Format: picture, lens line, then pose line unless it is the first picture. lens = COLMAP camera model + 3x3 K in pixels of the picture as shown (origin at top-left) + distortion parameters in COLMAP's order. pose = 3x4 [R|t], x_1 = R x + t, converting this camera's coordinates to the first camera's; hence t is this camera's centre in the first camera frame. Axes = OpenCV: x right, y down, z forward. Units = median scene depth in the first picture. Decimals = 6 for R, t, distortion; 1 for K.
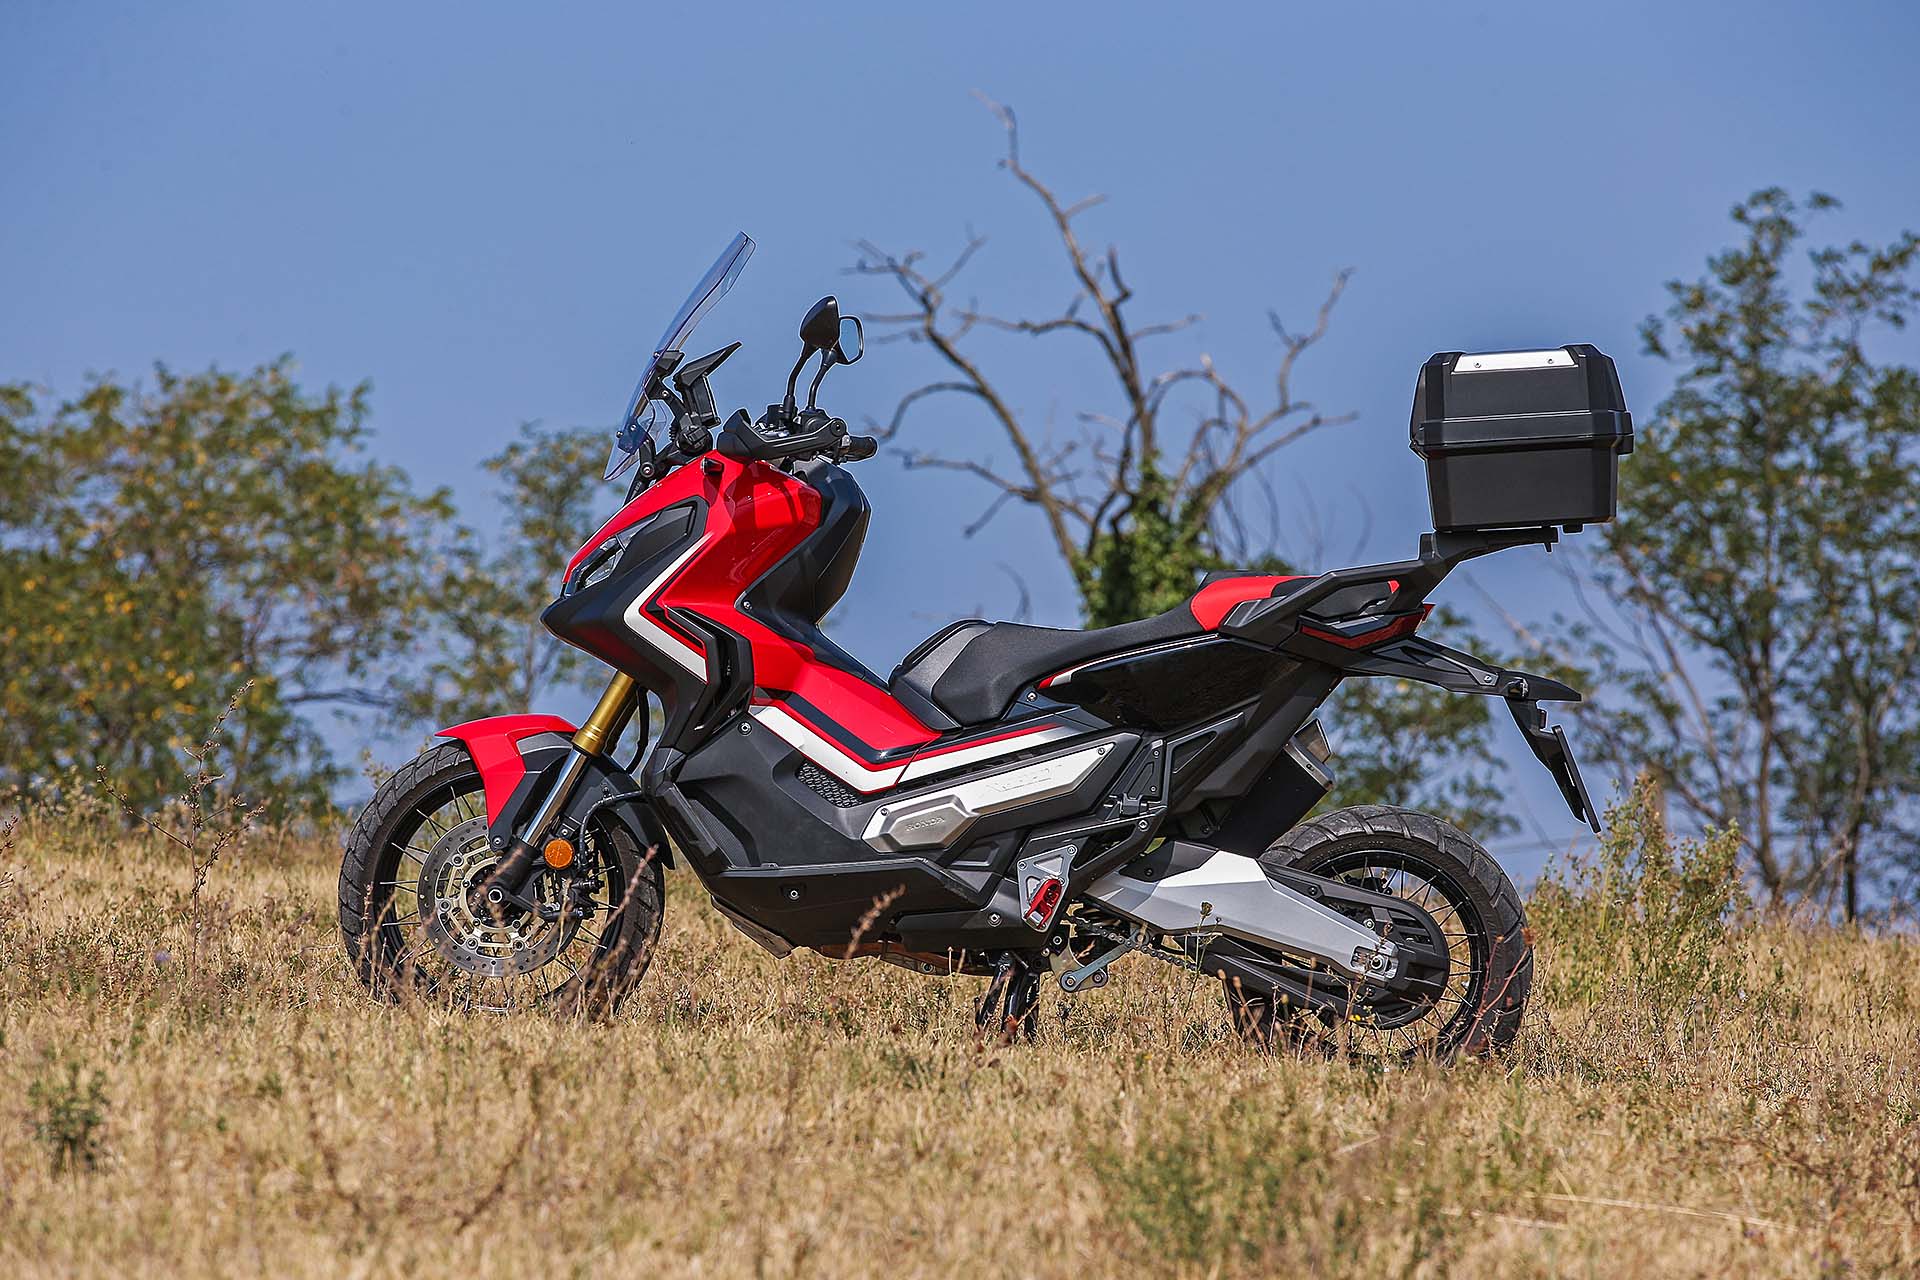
lens RADIAL K [[11079.9, 0, 960.2], [0, 11079.9, 638.8], [0, 0, 1]] dist [0.311268, 0.000000]
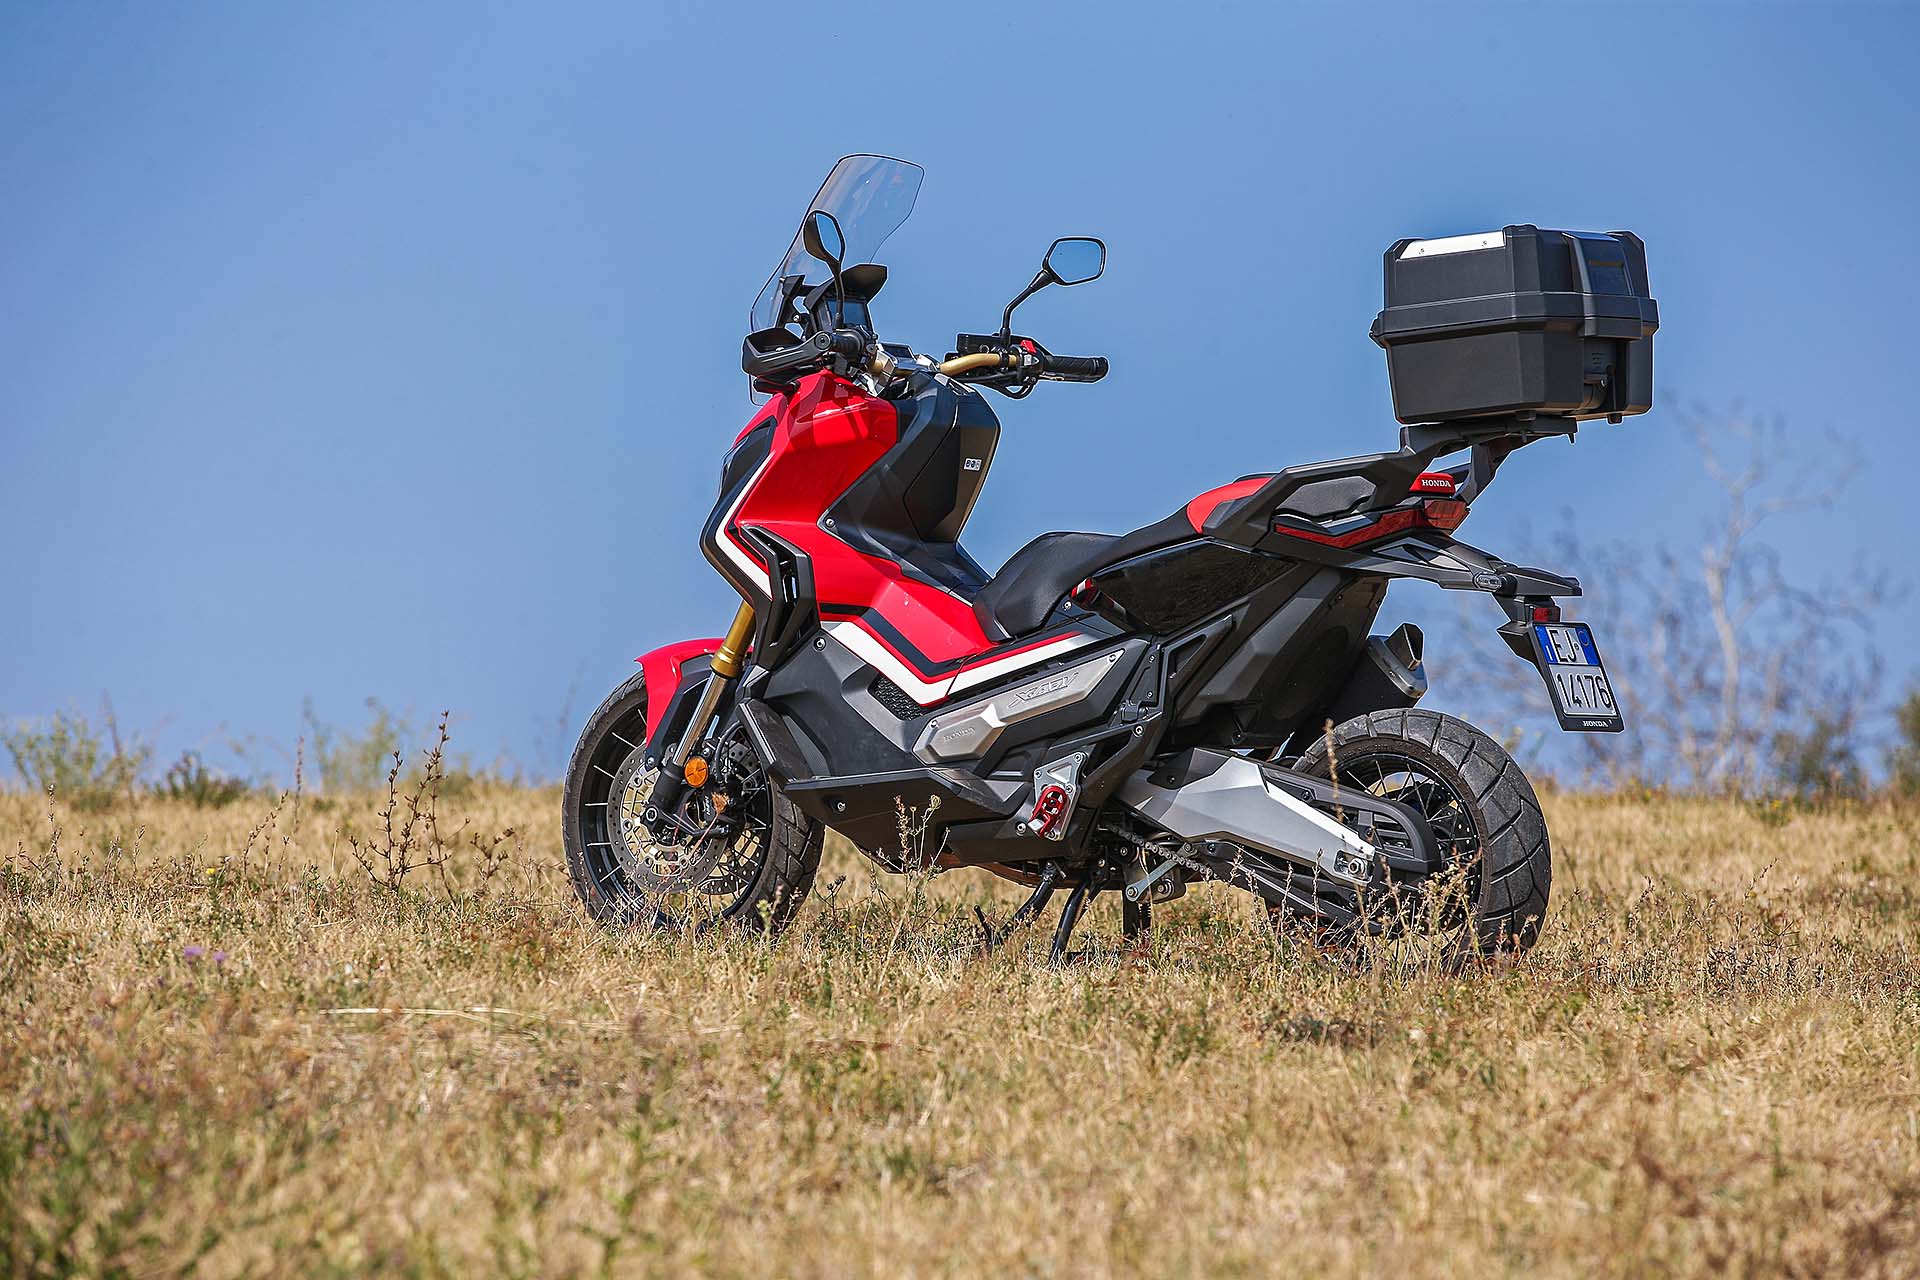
lens RADIAL K [[11079.9, 0, 960.1], [0, 11079.9, 640.5], [0, 0, 1]] dist [0.311268, 0.000000]
pose [[0.807787, -0.026157, -0.588894, 0.586143], [0.014945, 0.999603, -0.023899, 0.032092], [0.589286, 0.010505, 0.807857, 0.189767]]
